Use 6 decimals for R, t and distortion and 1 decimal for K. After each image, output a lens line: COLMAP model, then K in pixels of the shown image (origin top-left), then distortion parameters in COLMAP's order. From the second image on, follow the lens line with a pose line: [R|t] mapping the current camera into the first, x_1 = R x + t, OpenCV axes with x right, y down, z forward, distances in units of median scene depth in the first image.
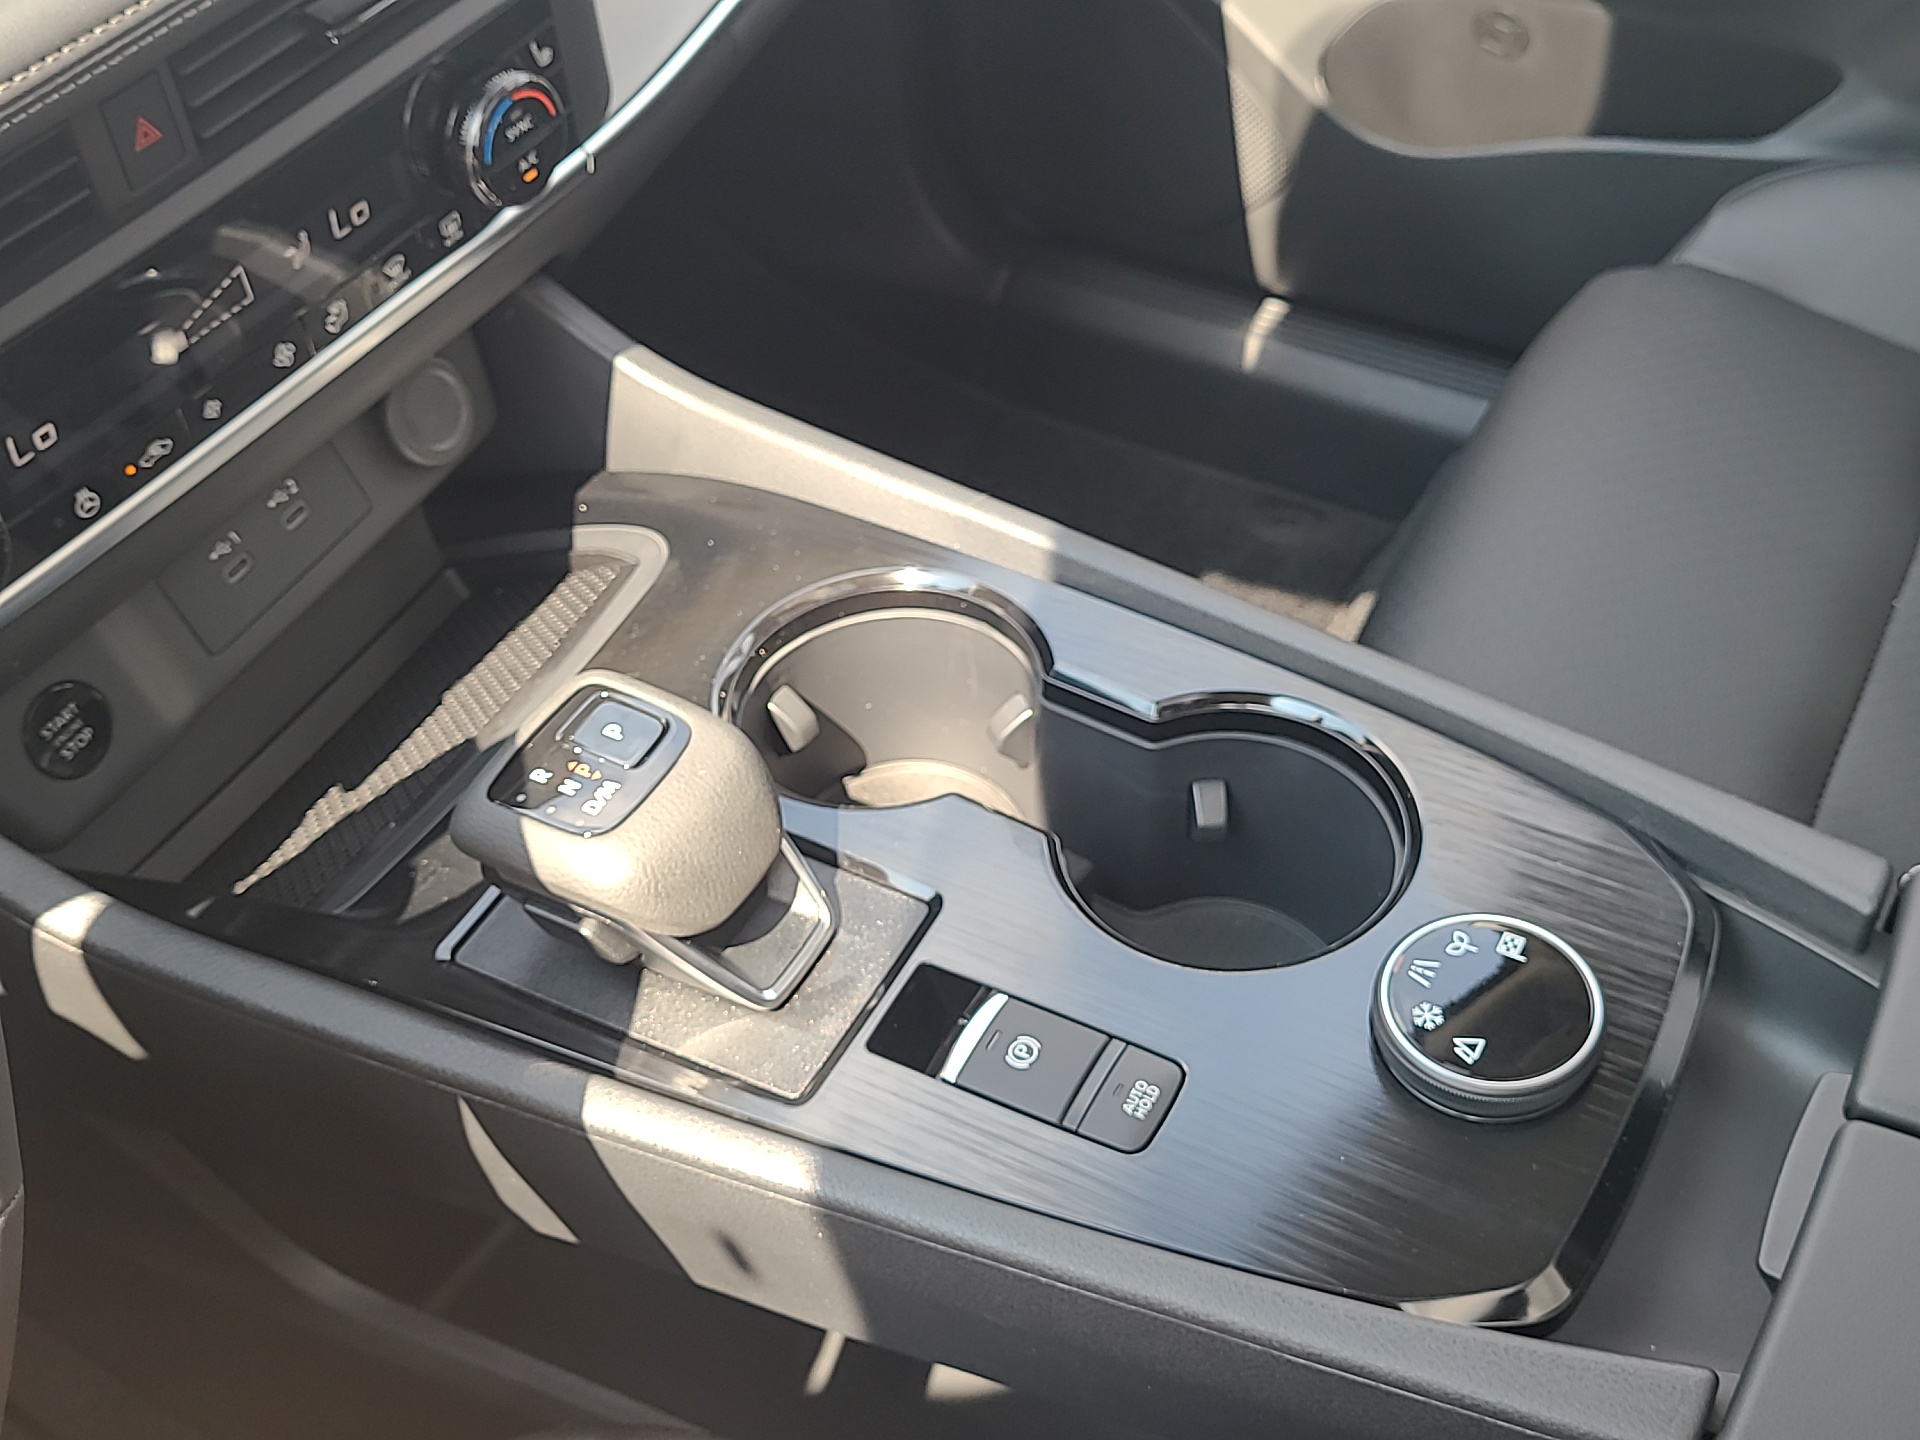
lens RADIAL K [[2139.9, 0, 953.7], [0, 2139.9, 754.7], [0, 0, 1]] dist [0.001764, -0.001219]
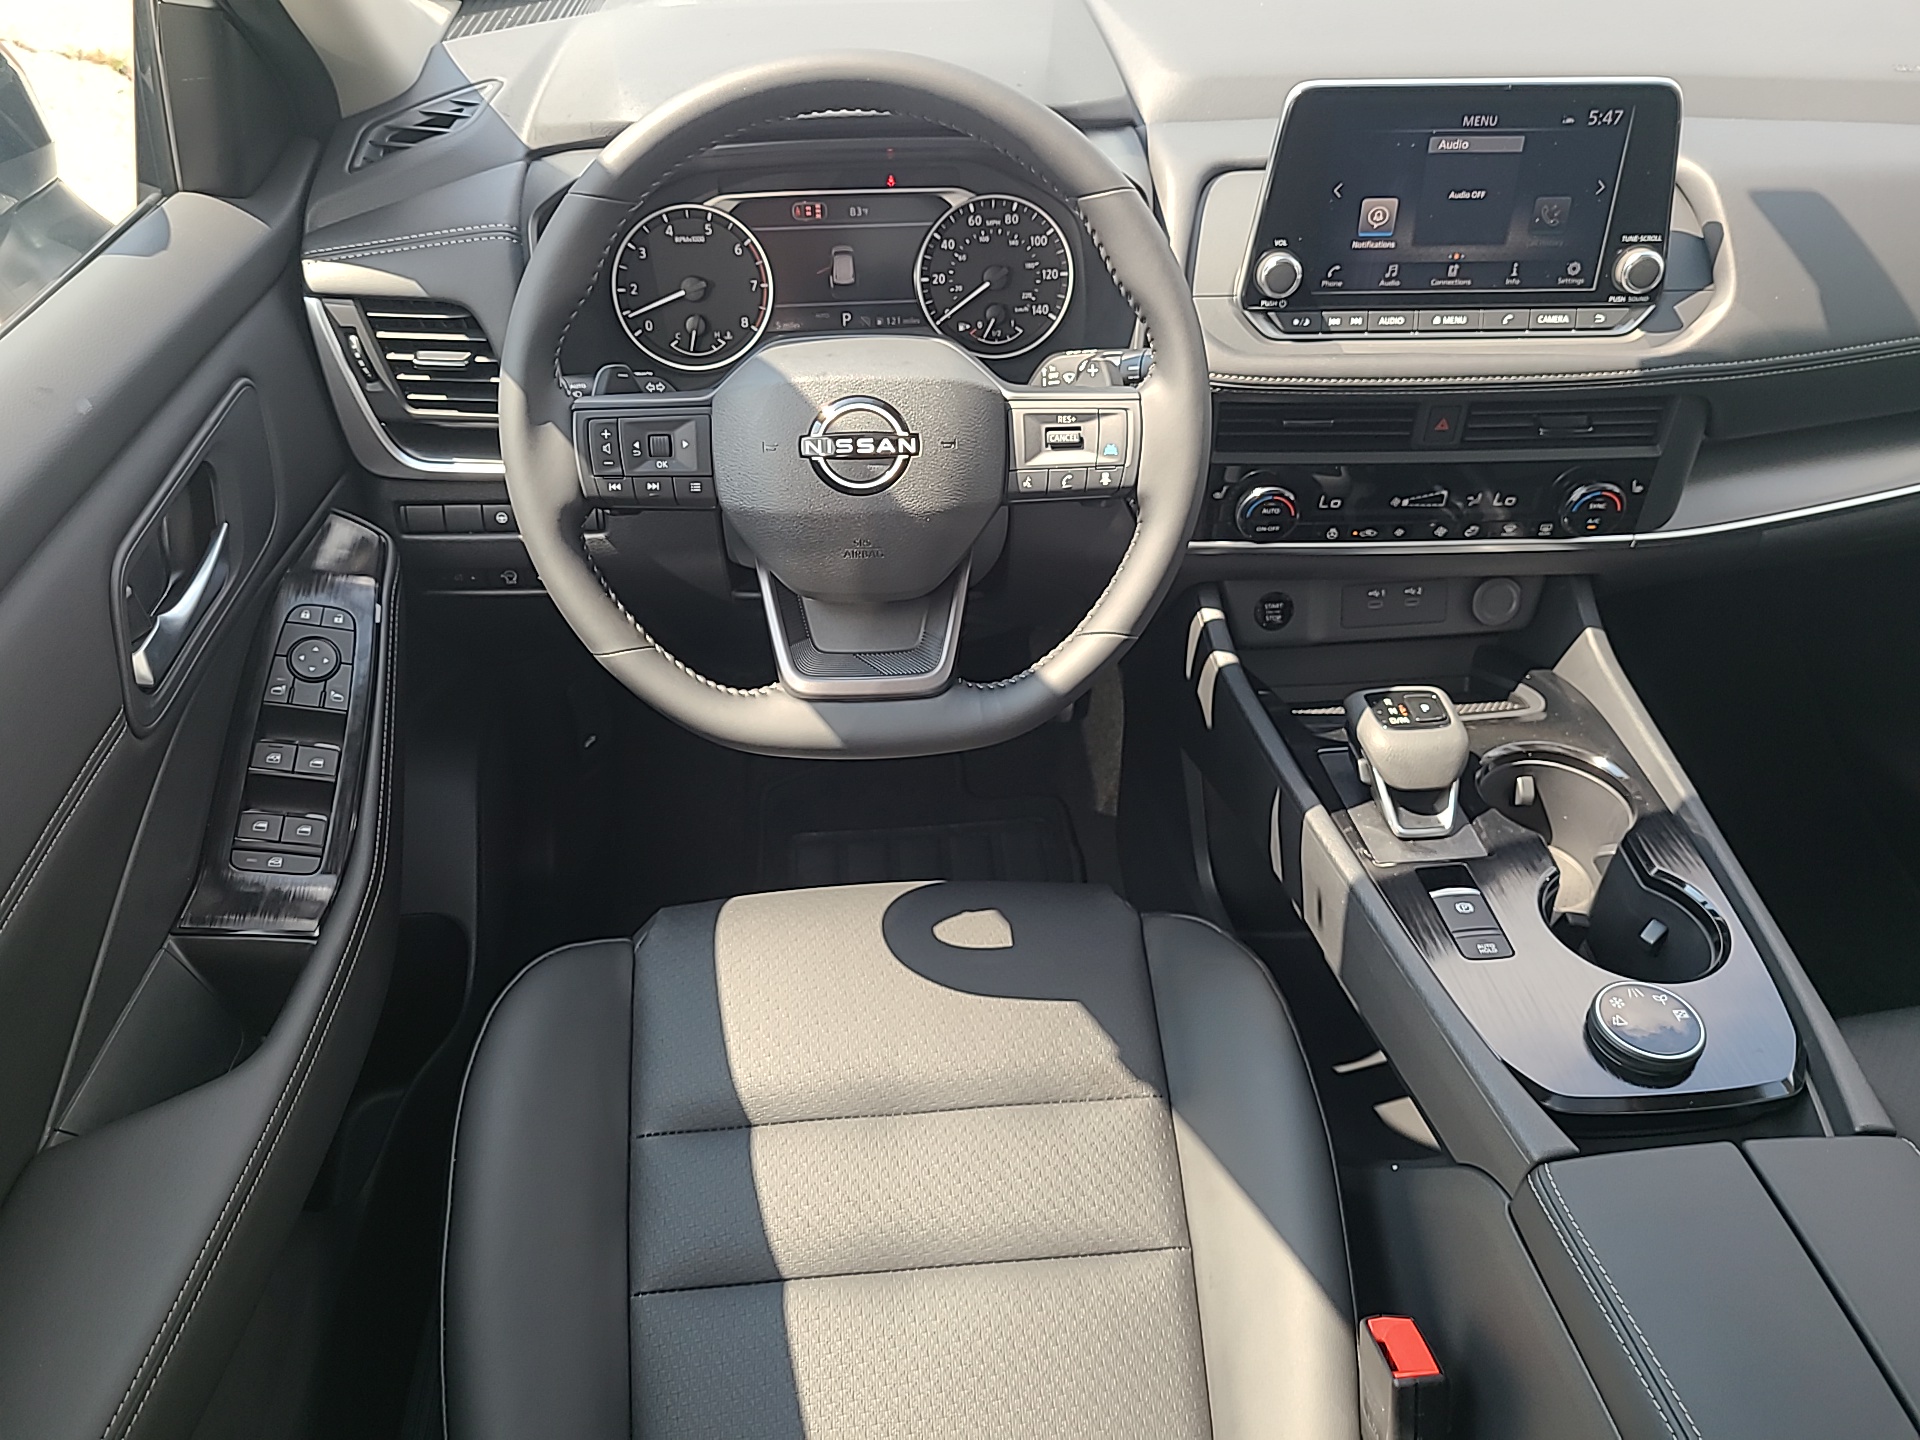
lens RADIAL K [[1344.6, 0, 960.0], [0, 1344.6, 720.0], [0, 0, 1]] dist [0.004550, 0.000950]
pose [[0.569962, 0.567610, -0.594106, 0.381296], [-0.622175, 0.770411, 0.139162, 0.096727], [0.536695, 0.290321, 0.792258, -0.402493]]
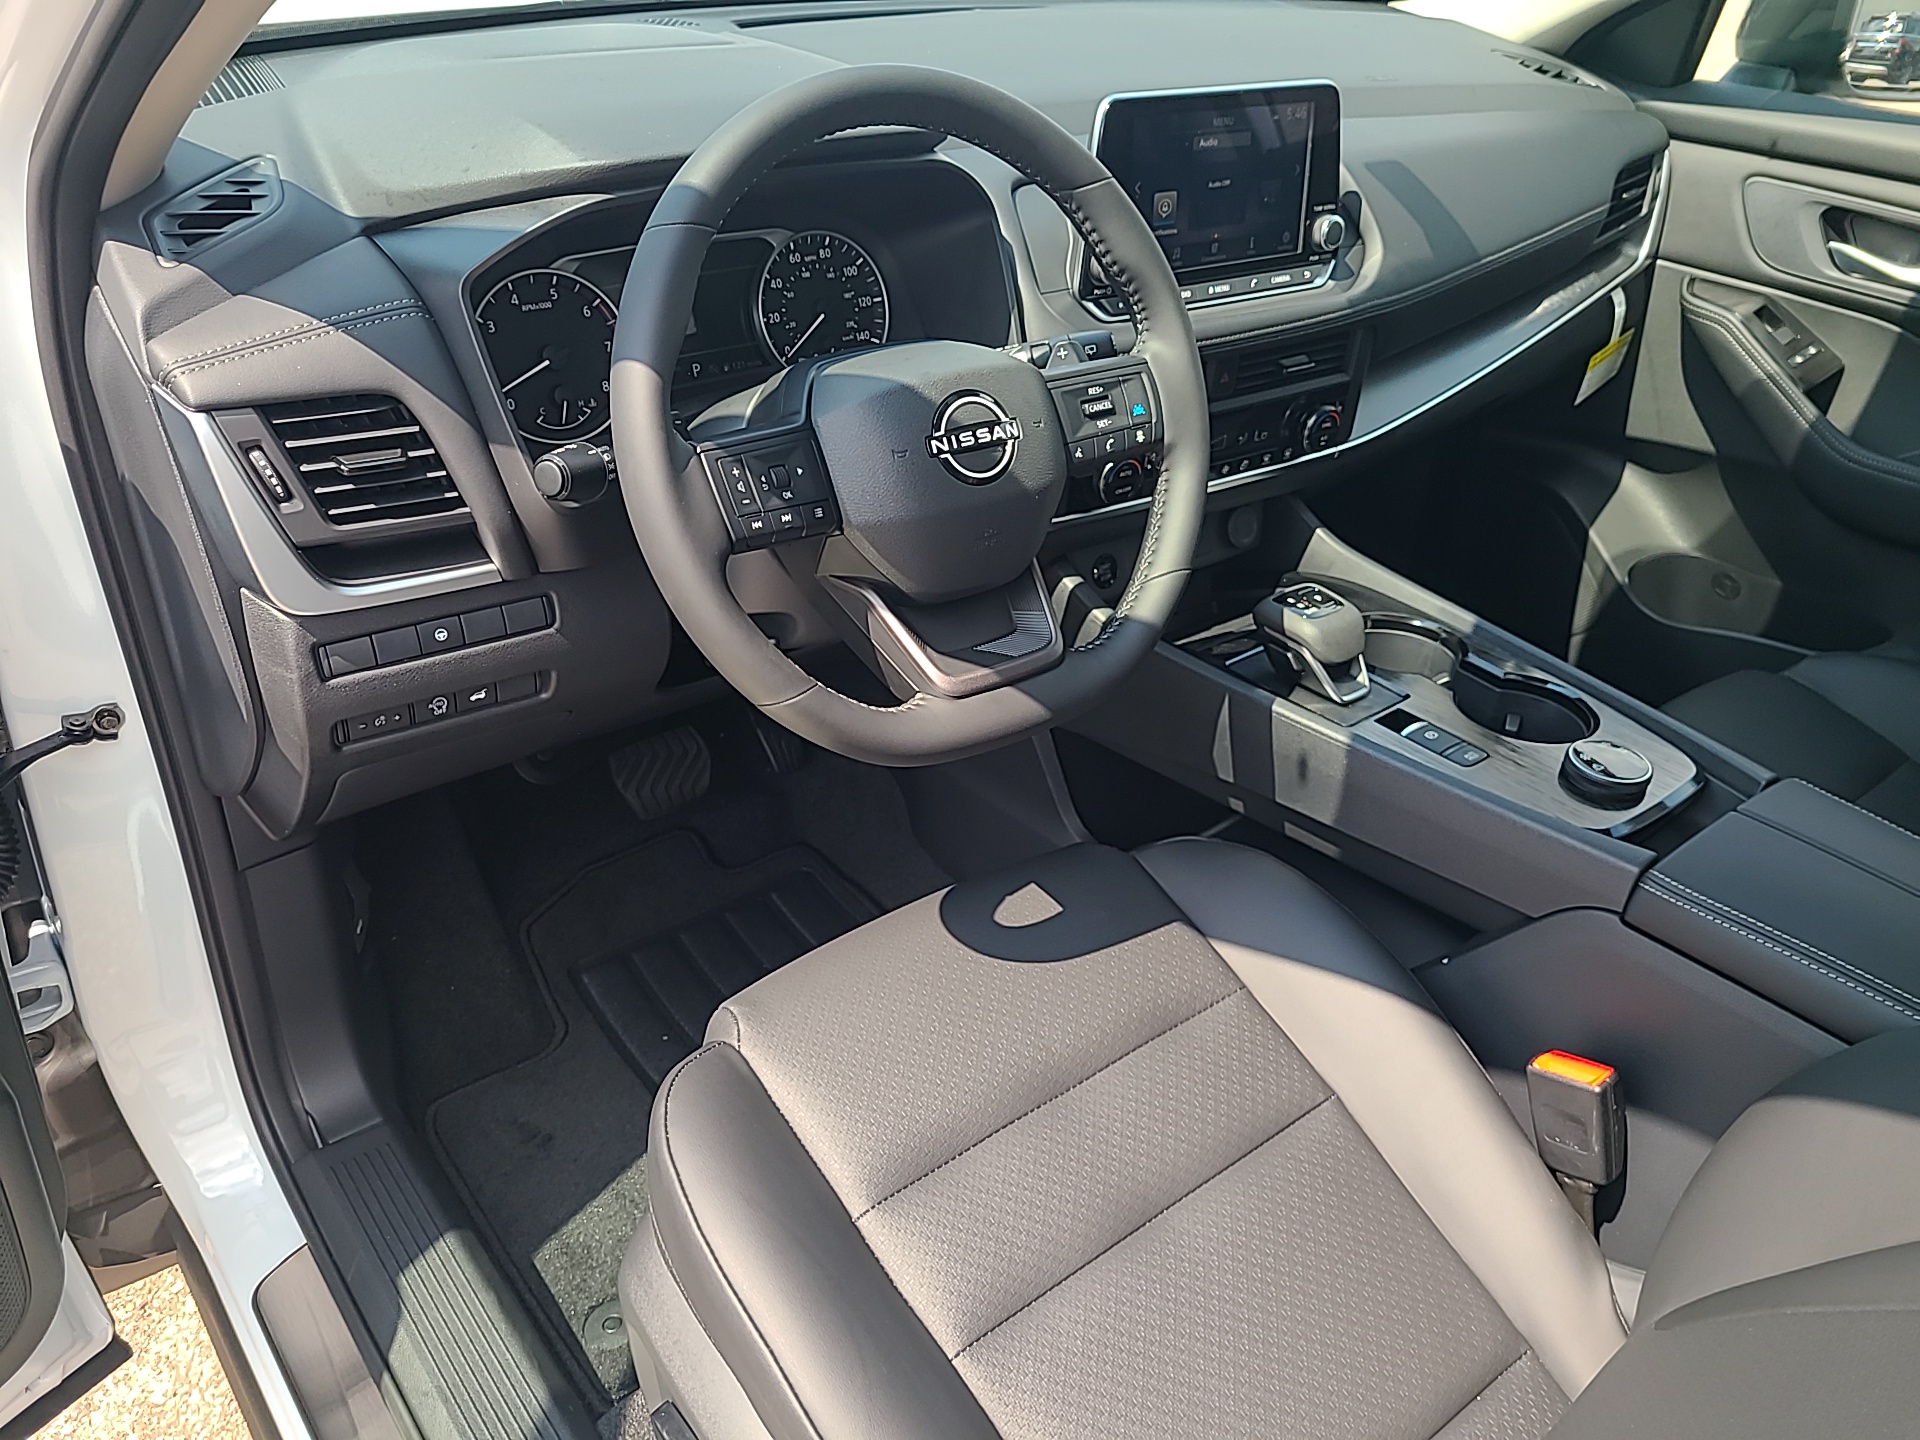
lens RADIAL K [[1344.6, 0, 960.0], [0, 1344.6, 720.0], [0, 0, 1]] dist [0.004550, 0.000950]
pose [[0.912392, 0.313818, -0.262791, -0.060249], [-0.362167, 0.918093, -0.161057, 0.512100], [0.190724, 0.242122, 0.951316, -0.651743]]
